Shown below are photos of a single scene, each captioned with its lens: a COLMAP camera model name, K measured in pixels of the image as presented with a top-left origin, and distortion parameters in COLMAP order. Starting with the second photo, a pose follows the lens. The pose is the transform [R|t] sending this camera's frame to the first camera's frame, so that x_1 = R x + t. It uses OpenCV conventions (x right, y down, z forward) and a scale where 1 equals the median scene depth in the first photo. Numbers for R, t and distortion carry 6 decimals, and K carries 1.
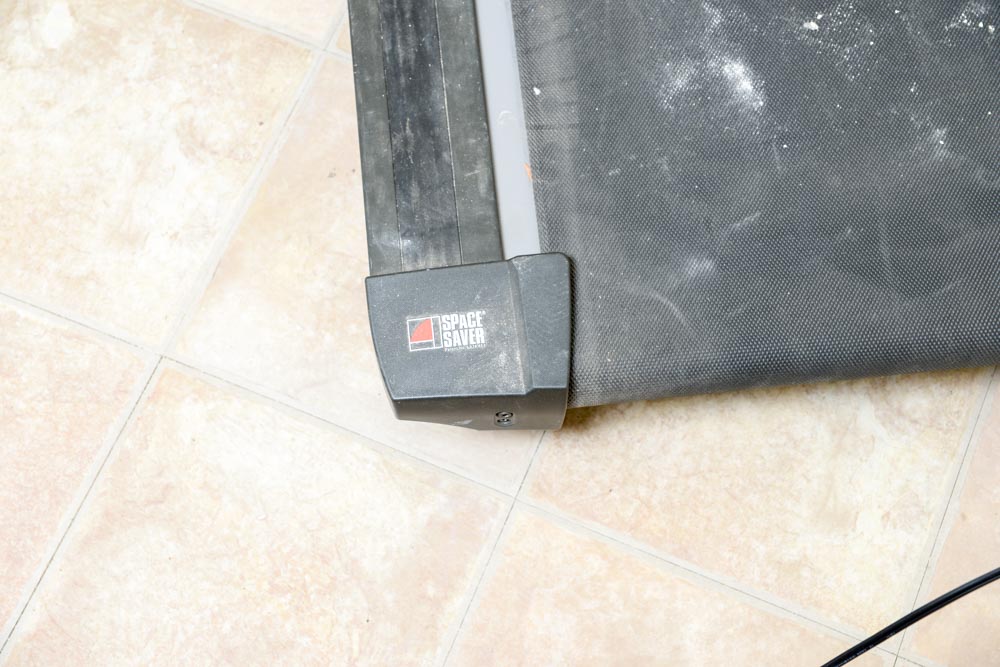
lens RADIAL K [[1717.5, 0, 500.9], [0, 1717.5, 332.4], [0, 0, 1]] dist [0.137700, 0.000000]
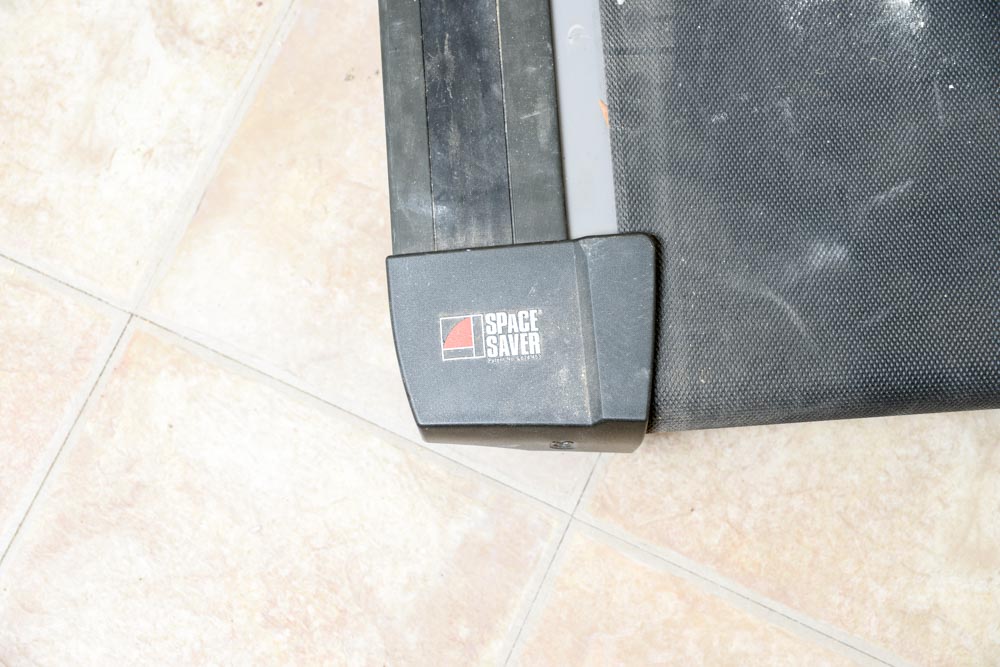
lens RADIAL K [[1717.5, 0, 499.2], [0, 1717.5, 335.4], [0, 0, 1]] dist [0.137700, 0.000000]
pose [[0.999283, 0.030601, -0.022314, -0.010221], [-0.026161, 0.983763, 0.177557, -0.128024], [0.027385, -0.176846, 0.983858, 0.232566]]
